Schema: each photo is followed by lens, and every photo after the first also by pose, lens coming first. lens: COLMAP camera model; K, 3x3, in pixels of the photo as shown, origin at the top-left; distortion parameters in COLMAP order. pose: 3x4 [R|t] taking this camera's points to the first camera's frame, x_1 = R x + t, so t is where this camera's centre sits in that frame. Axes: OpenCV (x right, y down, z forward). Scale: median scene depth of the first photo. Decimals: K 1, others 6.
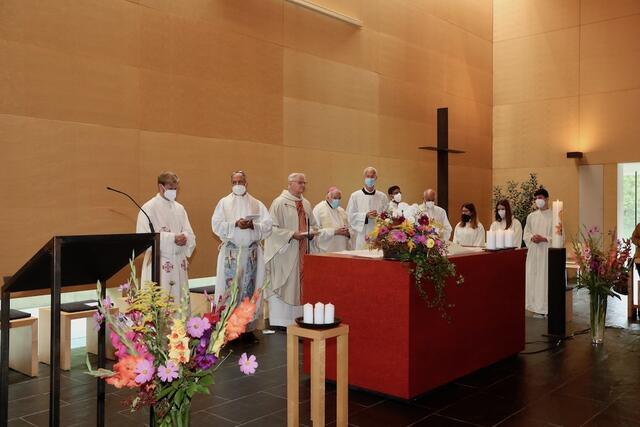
lens RADIAL K [[596.7, 0, 320.0], [0, 596.7, 213.5], [0, 0, 1]] dist [-0.003048, 0.006007]
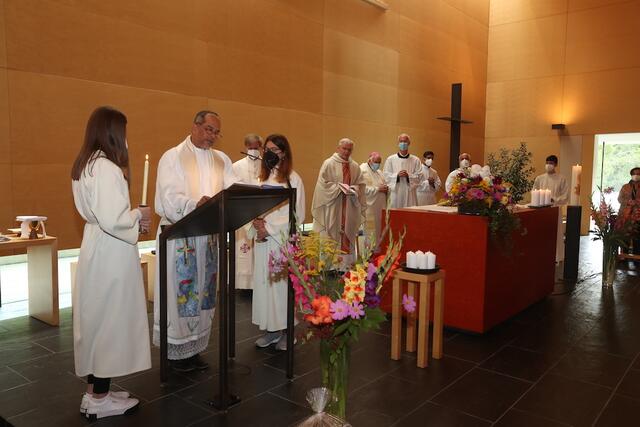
lens RADIAL K [[508.3, 0, 317.3], [0, 508.3, 213.0], [0, 0, 1]] dist [-0.004885, 0.001858]
pose [[0.999639, 0.009556, 0.025129, -0.131127], [-0.011394, 0.997191, 0.074031, 0.003869], [-0.024351, -0.074291, 0.996939, 0.019662]]
